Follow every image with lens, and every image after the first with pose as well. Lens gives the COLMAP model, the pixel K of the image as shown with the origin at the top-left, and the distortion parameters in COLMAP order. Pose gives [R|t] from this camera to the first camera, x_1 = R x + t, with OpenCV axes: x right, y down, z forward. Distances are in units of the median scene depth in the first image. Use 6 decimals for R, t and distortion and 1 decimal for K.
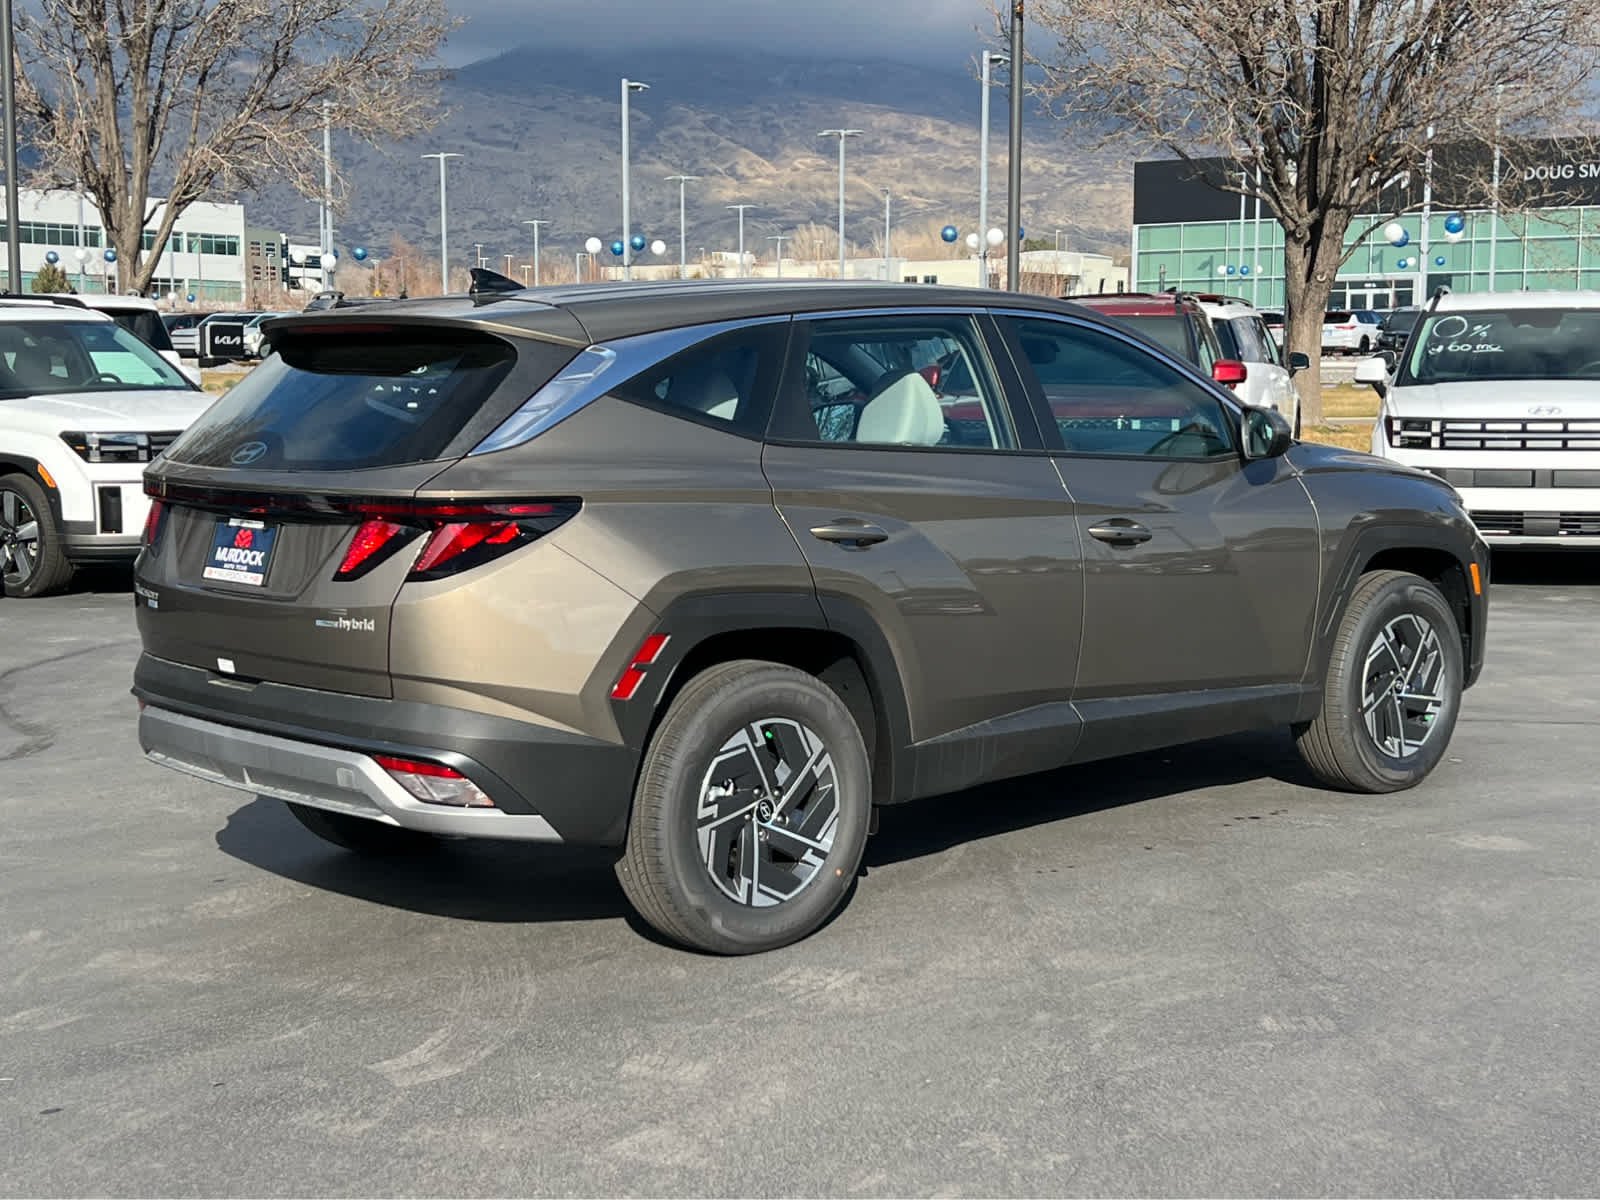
lens RADIAL K [[2258.1, 0, 800.0], [0, 2258.1, 600.0], [0, 0, 1]] dist [0.193922, -0.622510]
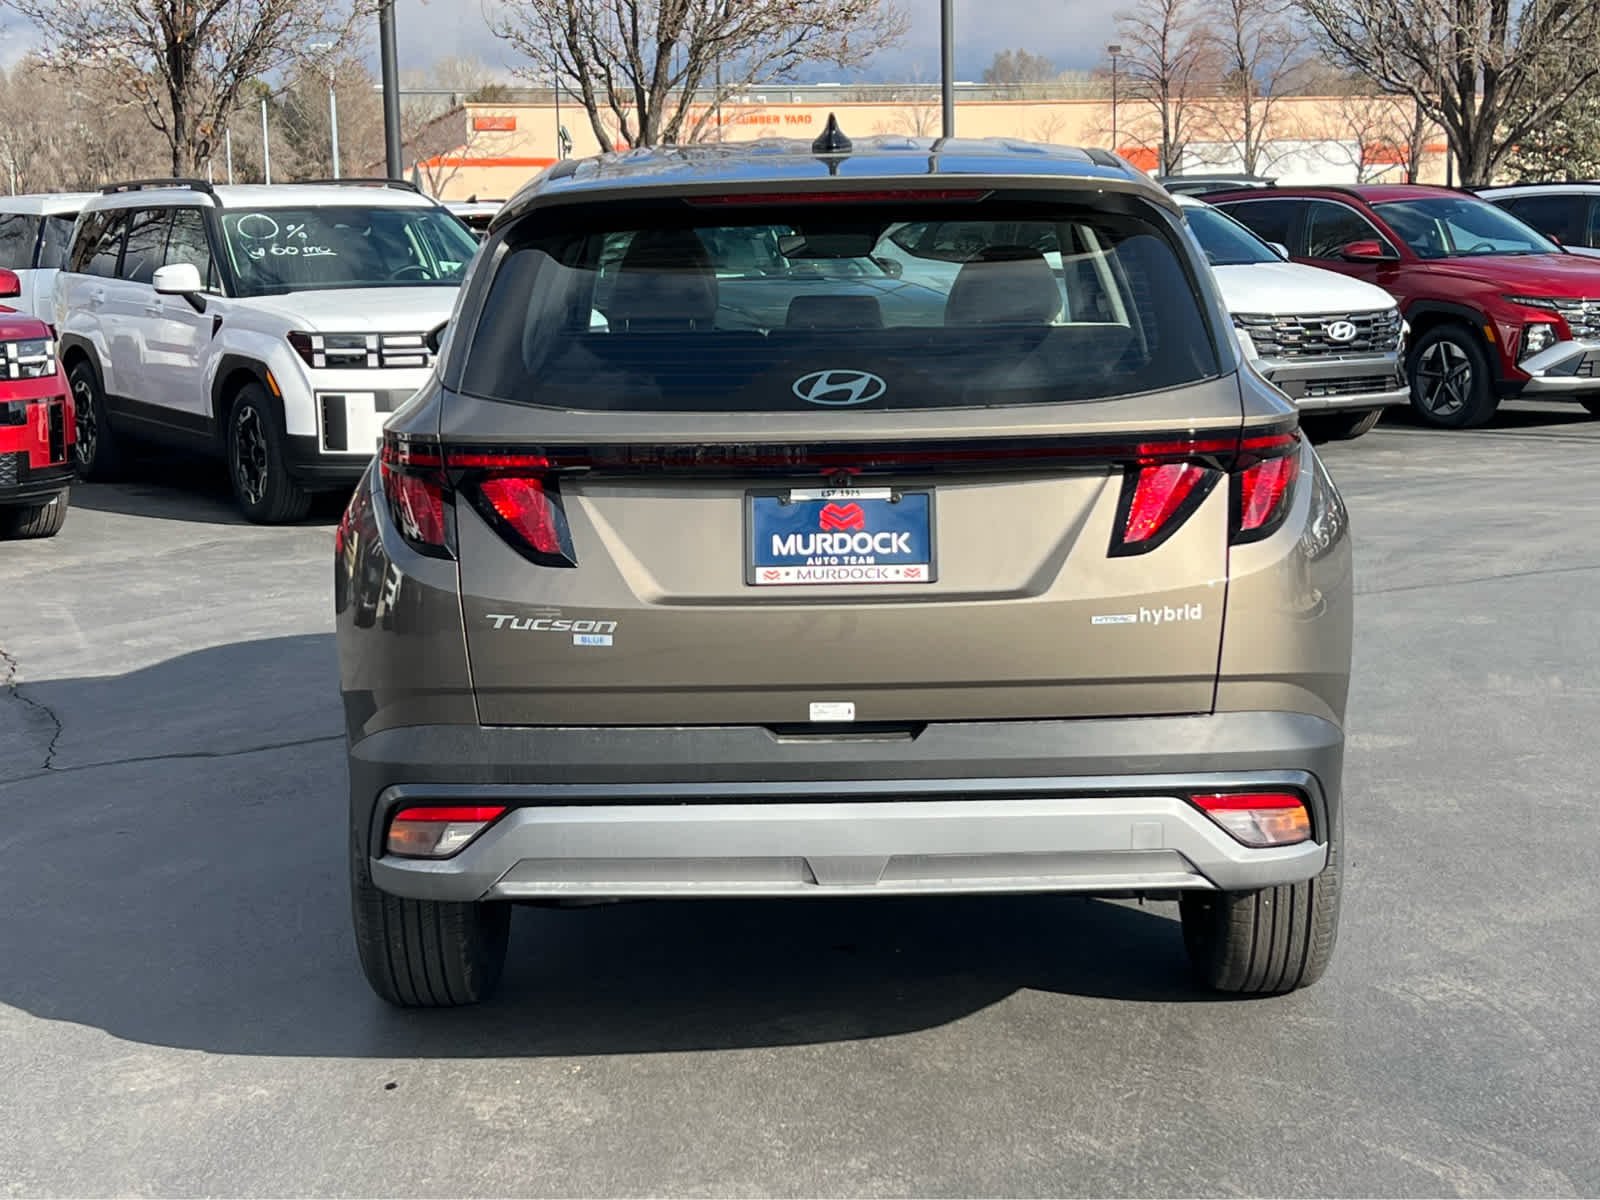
lens RADIAL K [[2600.7, 0, 800.0], [0, 2600.7, 600.0], [0, 0, 1]] dist [0.243495, -0.935777]
pose [[0.688144, -0.106100, 0.717775, -0.796357], [0.094780, 0.993919, 0.056052, -0.046417], [-0.719357, 0.029459, 0.694016, 0.485977]]
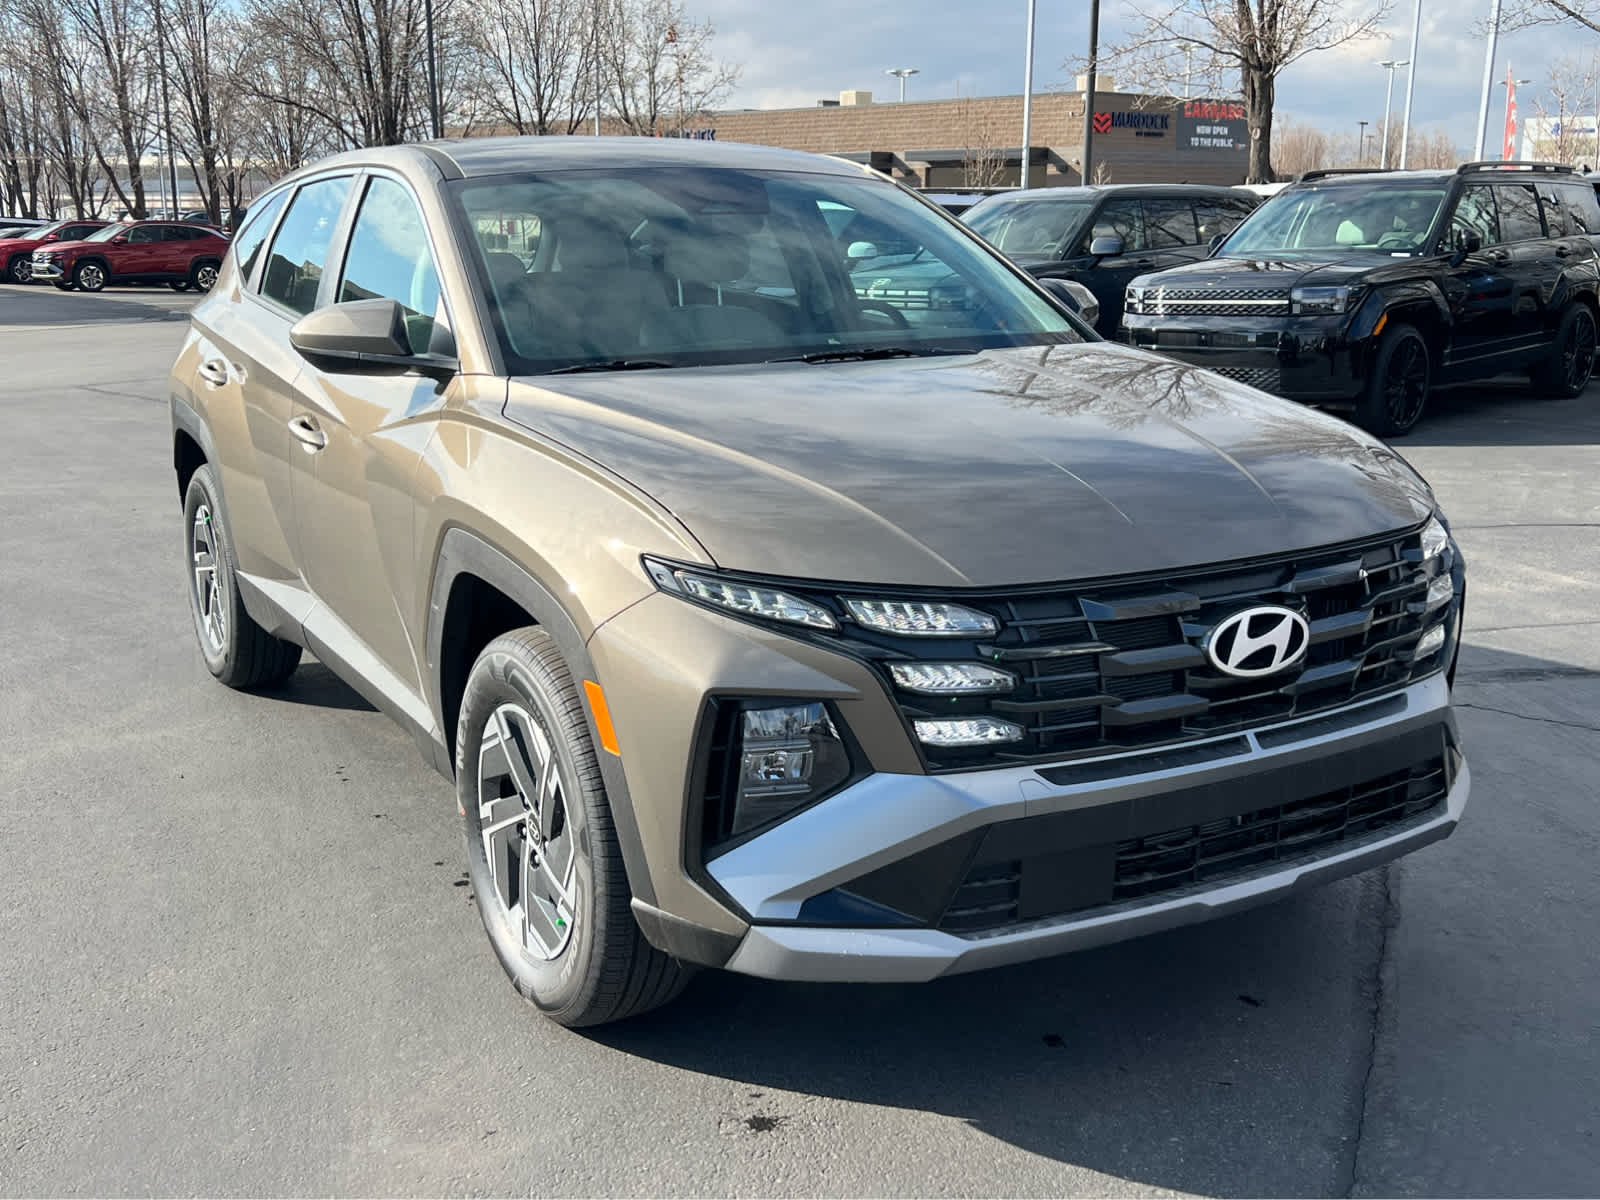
lens RADIAL K [[1666.2, 0, 800.0], [0, 1666.2, 600.0], [0, 0, 1]] dist [0.100356, -0.180063]
pose [[-0.214252, 0.225600, -0.950369, 0.839268], [-0.096836, 0.963264, 0.250492, -0.168981], [0.971966, 0.145698, -0.184535, 1.515953]]
